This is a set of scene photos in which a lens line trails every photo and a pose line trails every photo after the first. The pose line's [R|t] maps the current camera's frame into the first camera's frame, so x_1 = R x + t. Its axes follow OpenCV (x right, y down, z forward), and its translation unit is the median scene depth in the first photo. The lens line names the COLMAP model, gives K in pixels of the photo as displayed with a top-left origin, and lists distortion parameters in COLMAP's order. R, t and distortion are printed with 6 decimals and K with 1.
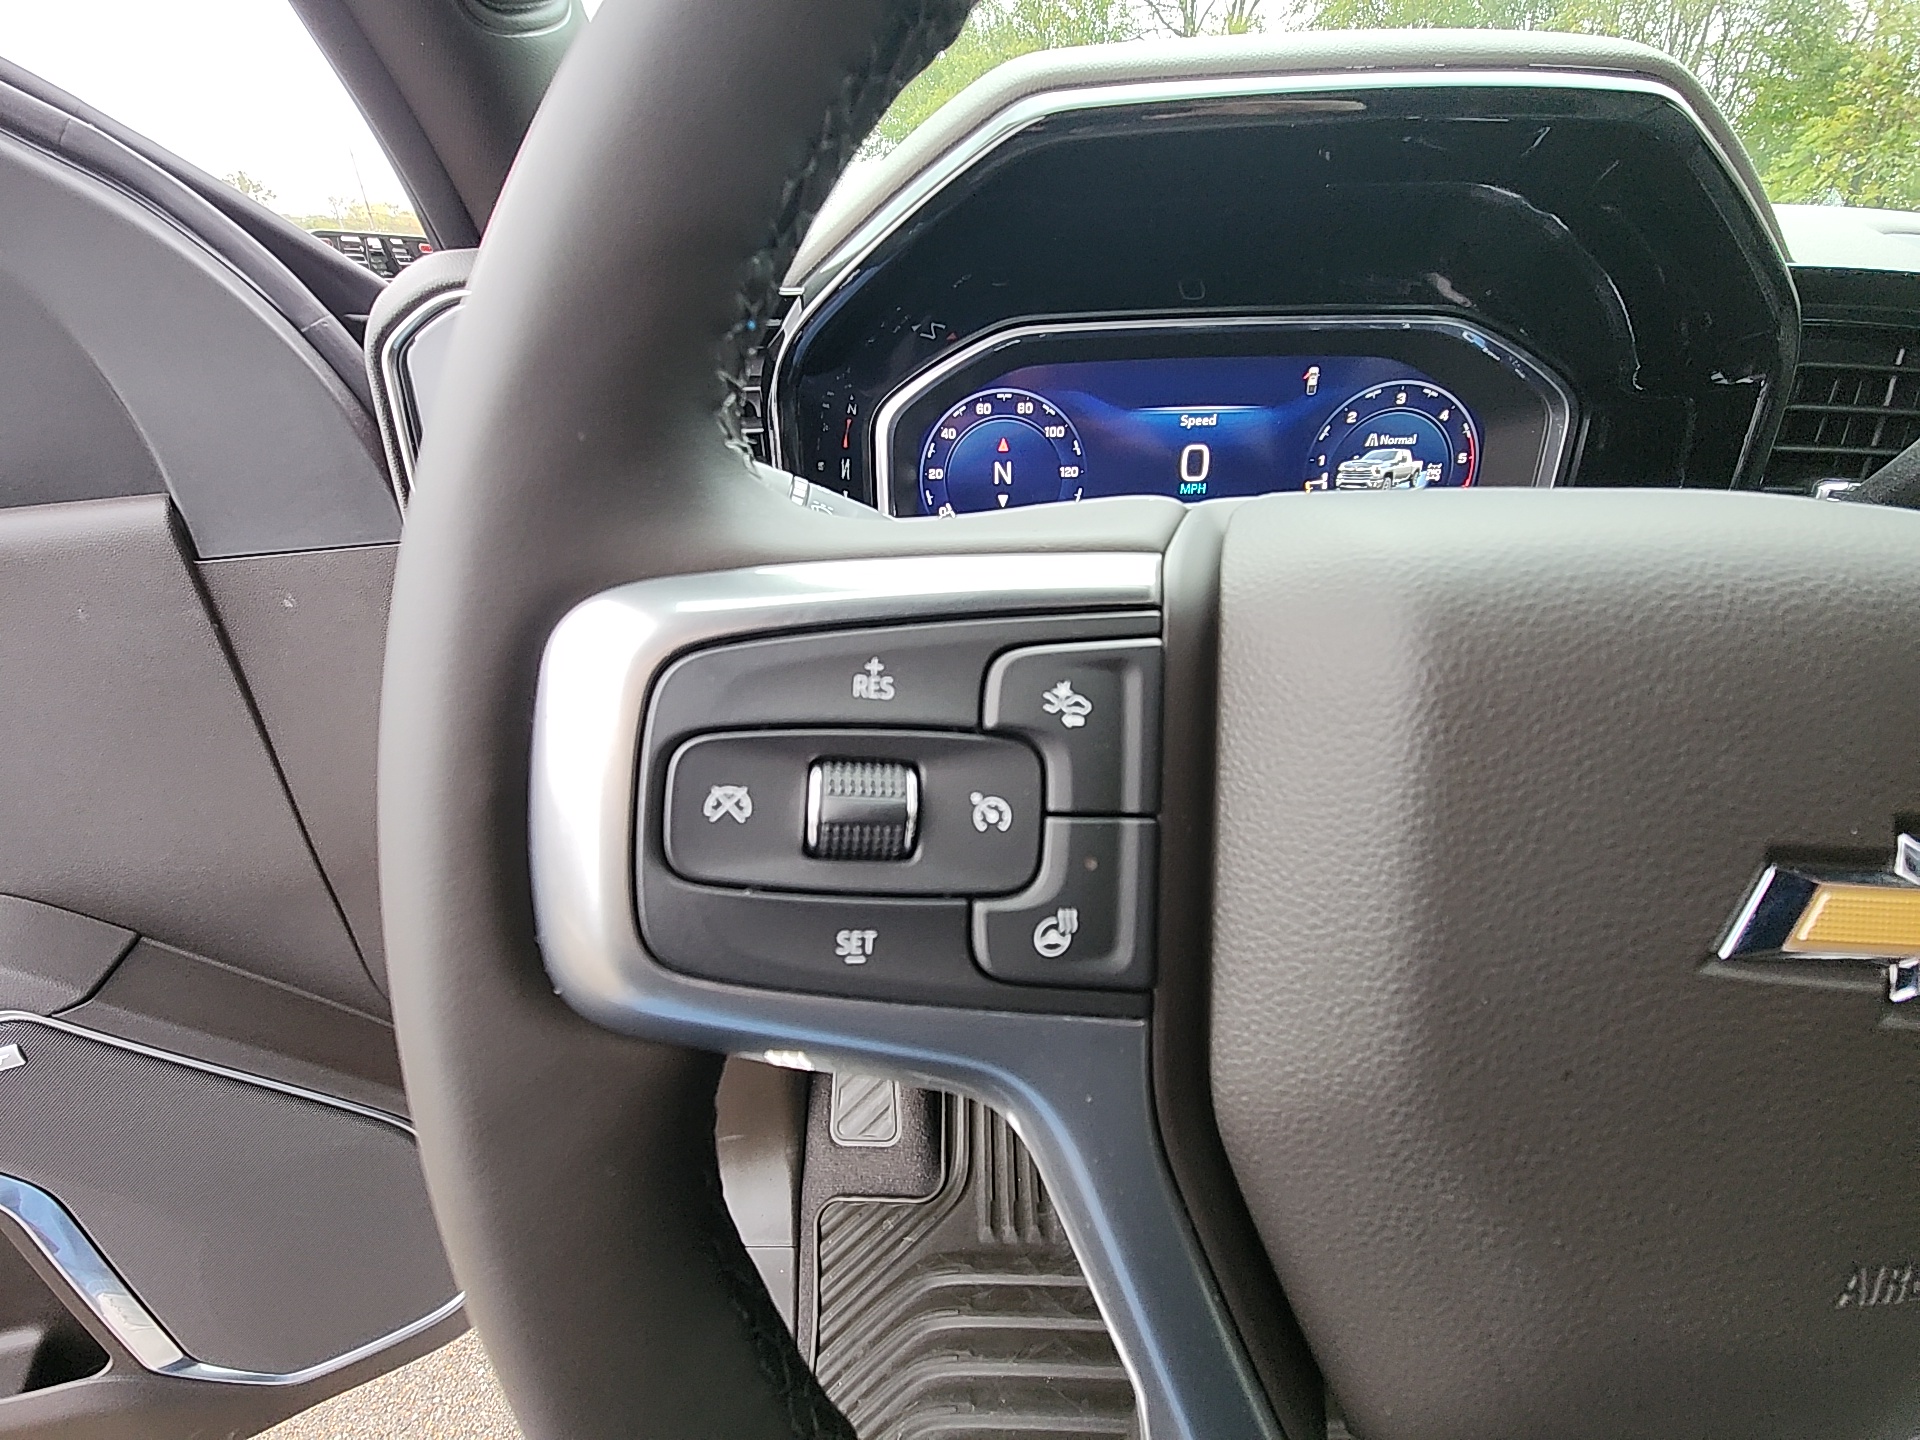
lens RADIAL K [[772.0, 0, 952.6], [0, 772.0, 702.8], [0, 0, 1]] dist [0.013017, -0.010022]
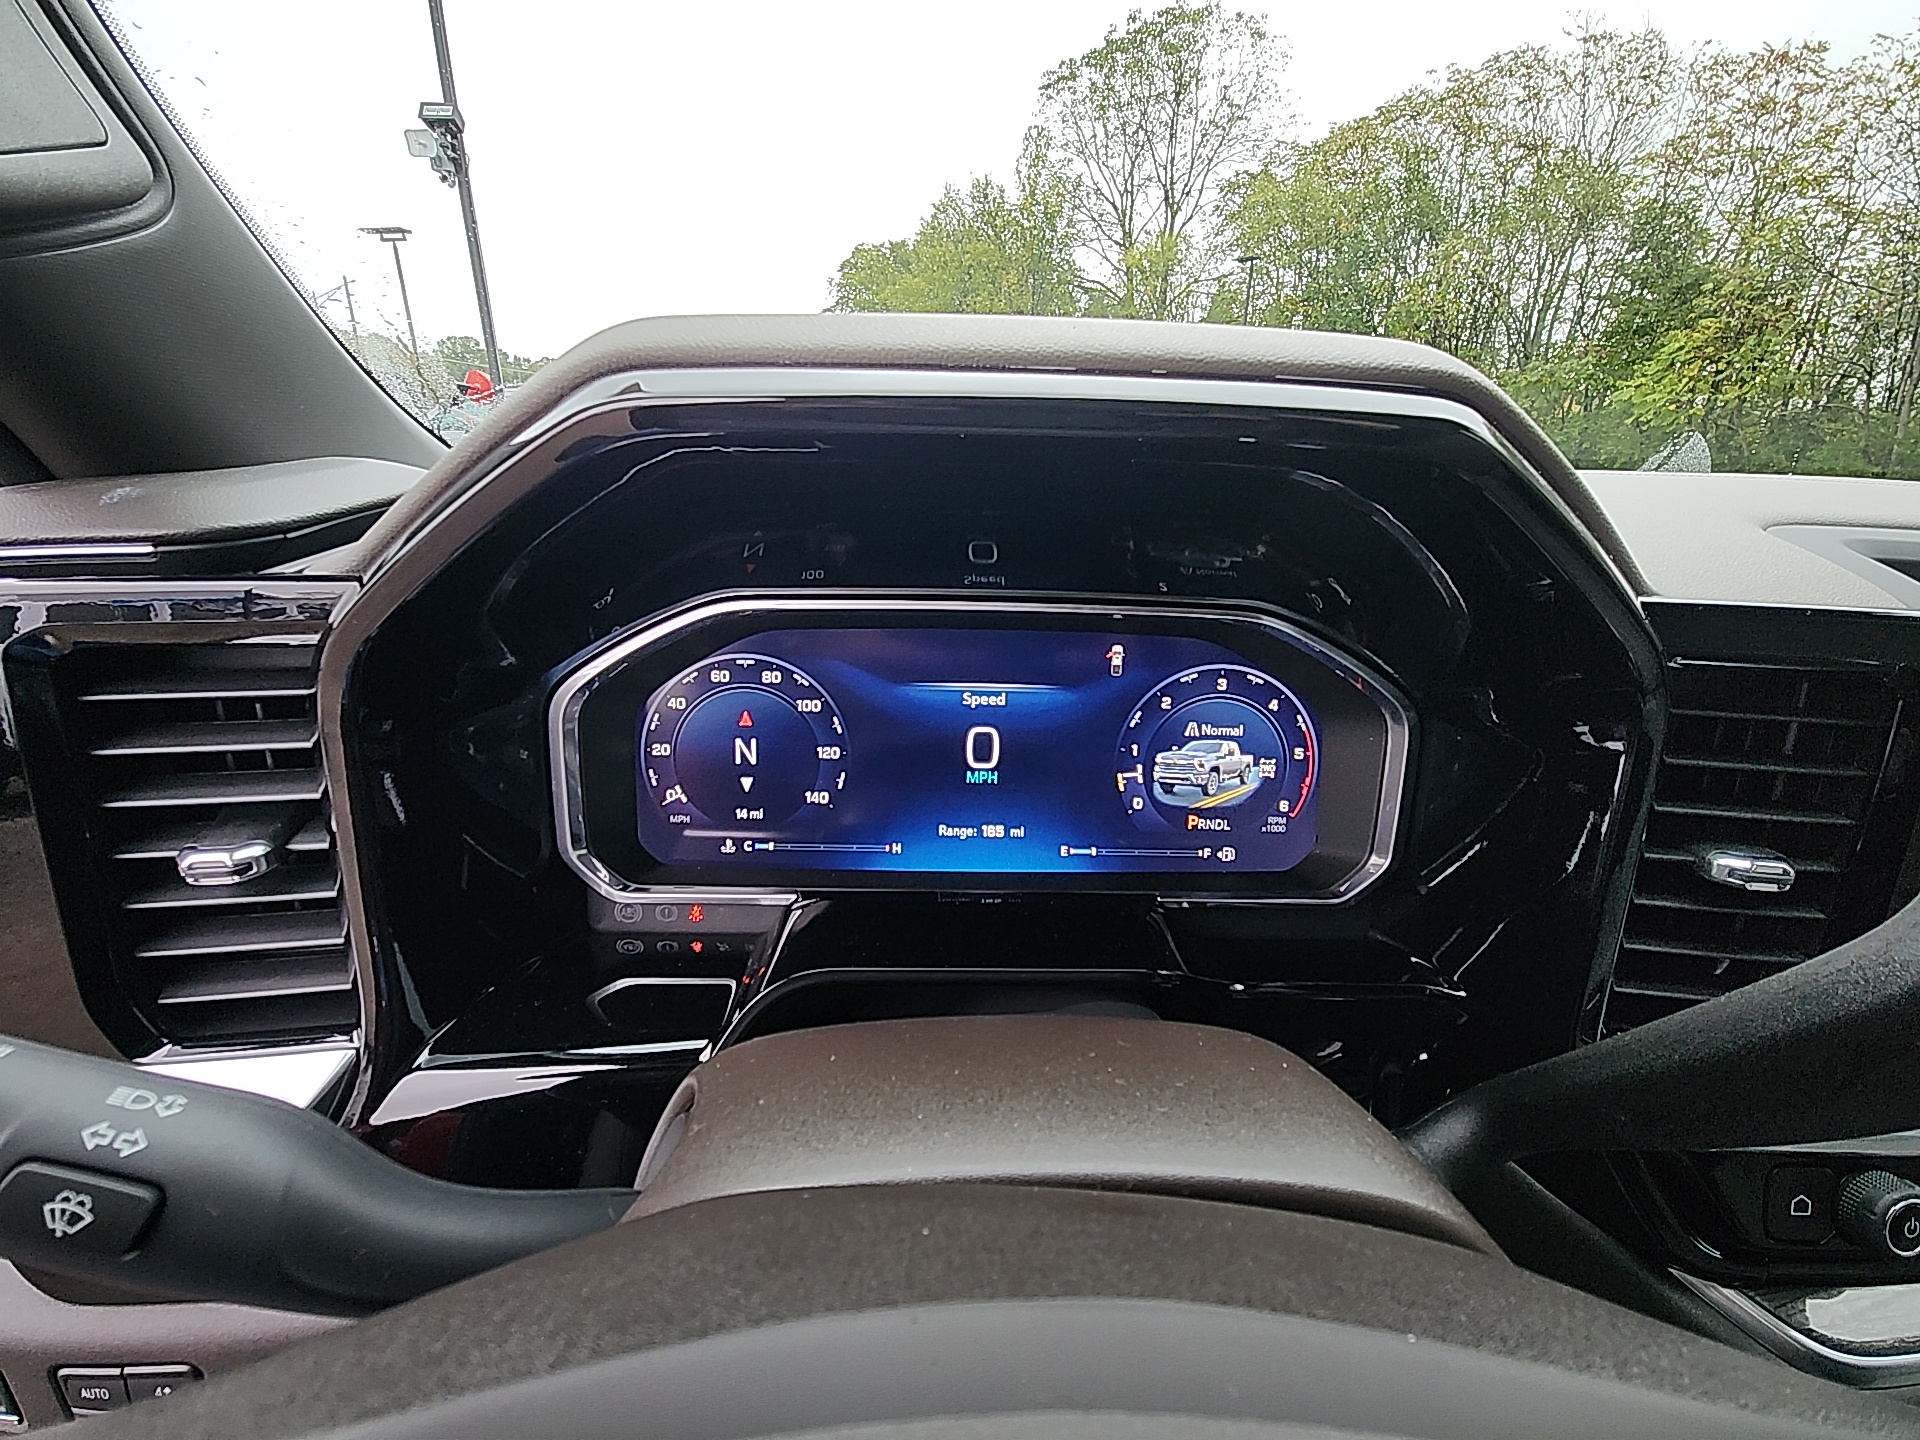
lens RADIAL K [[772.0, 0, 951.7], [0, 772.0, 700.7], [0, 0, 1]] dist [0.013017, -0.010022]
pose [[0.997839, 0.031054, 0.057908, 0.233488], [-0.020949, 0.985638, -0.167569, -0.223107], [-0.062280, 0.165994, 0.984158, 0.193926]]
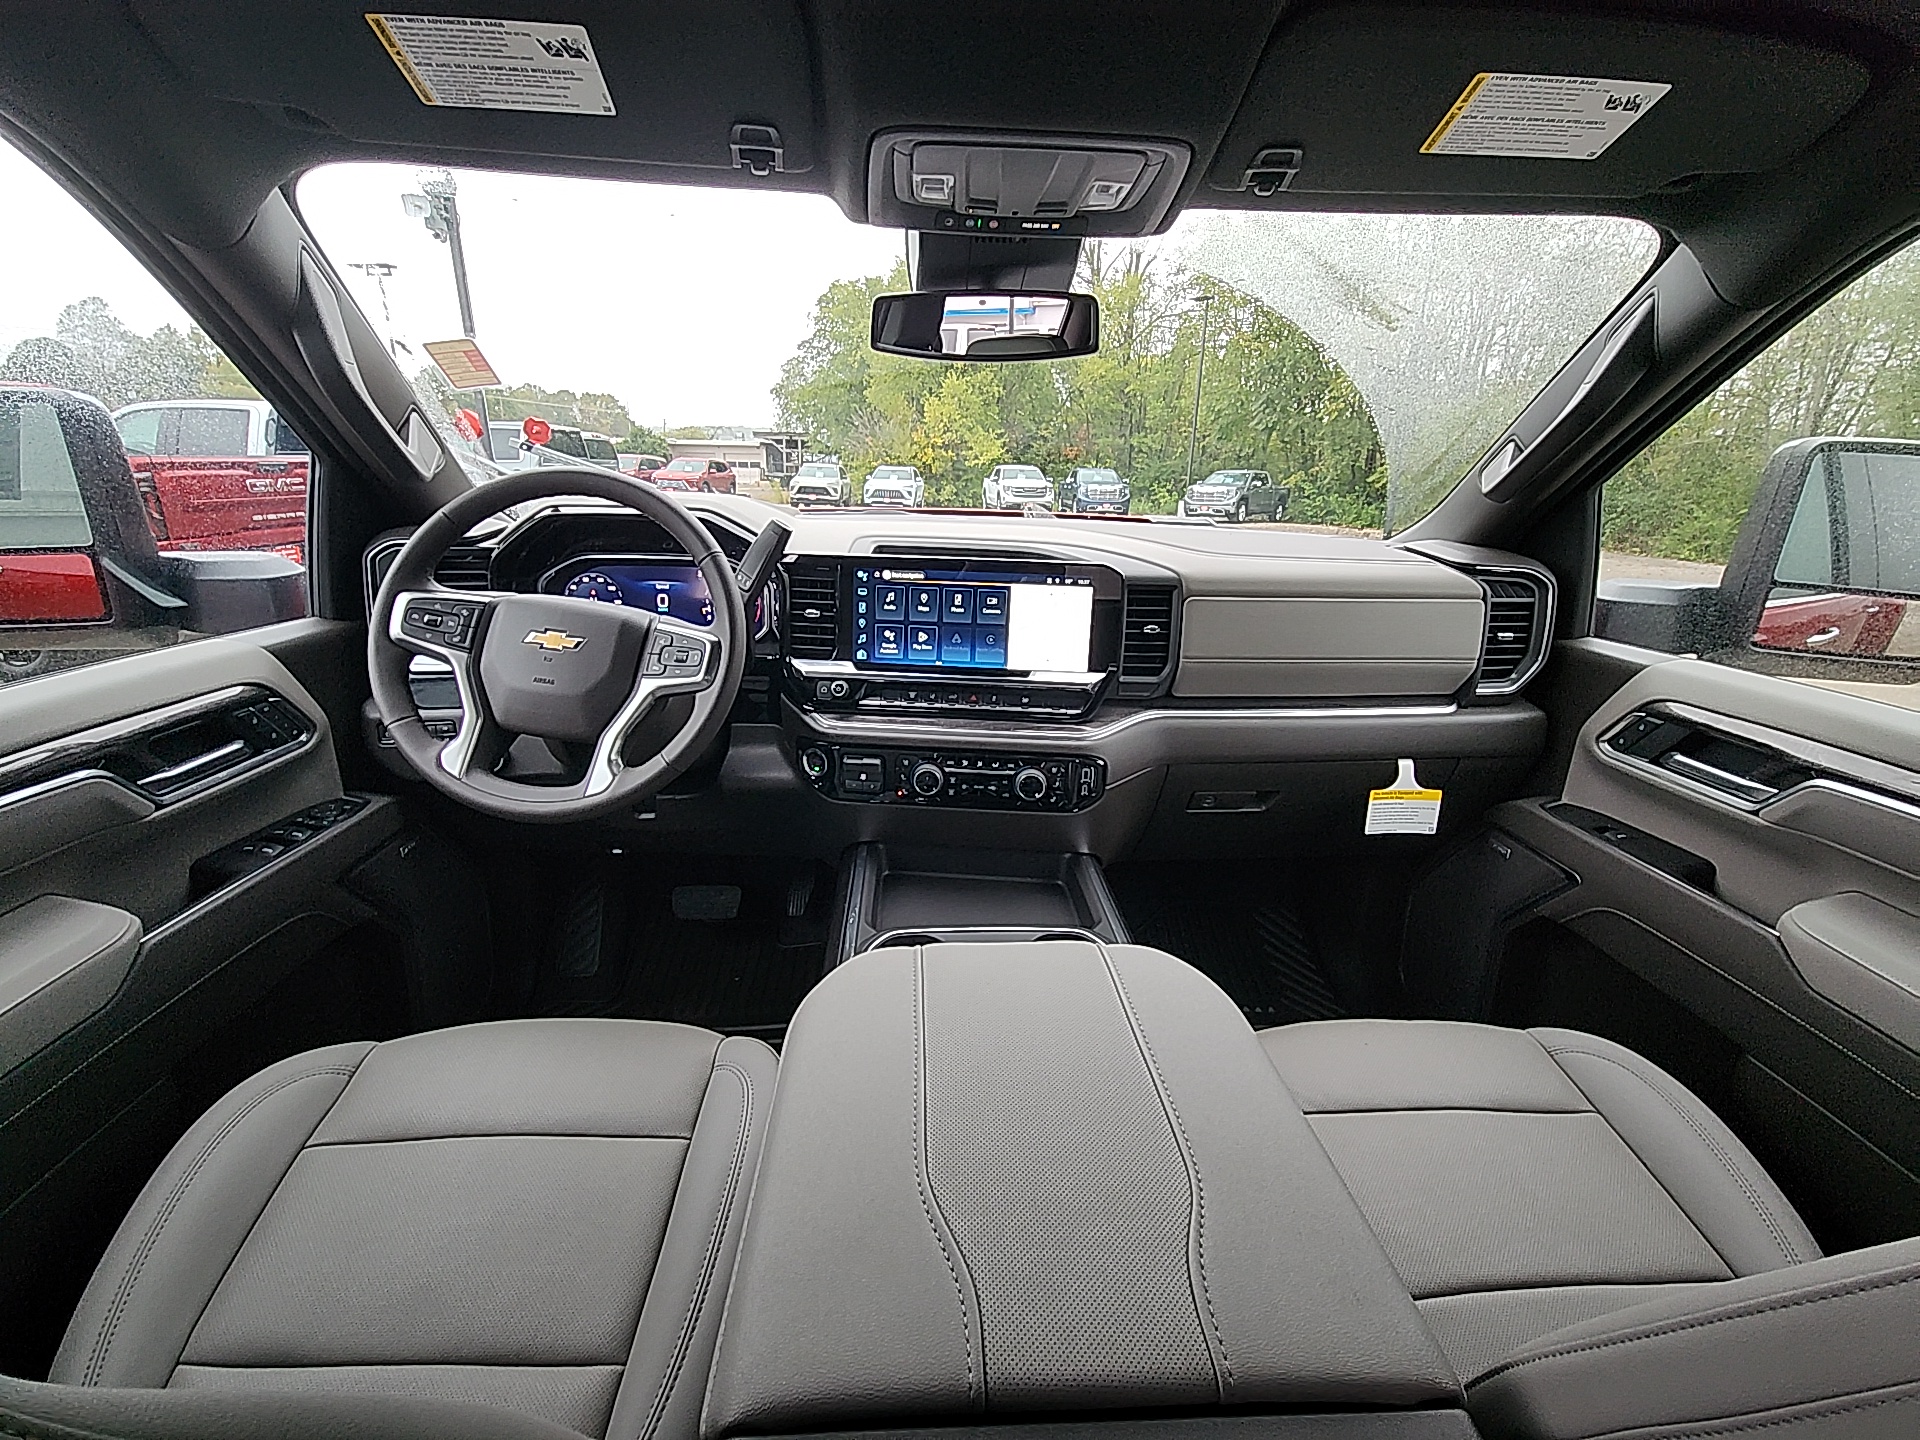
lens RADIAL K [[772.0, 0, 952.0], [0, 772.0, 697.1], [0, 0, 1]] dist [0.013017, -0.010022]
pose [[0.996354, 0.028933, 0.080264, 1.164057], [-0.012173, 0.979329, -0.201908, 0.604660], [-0.084447, 0.200195, 0.976110, -1.812010]]
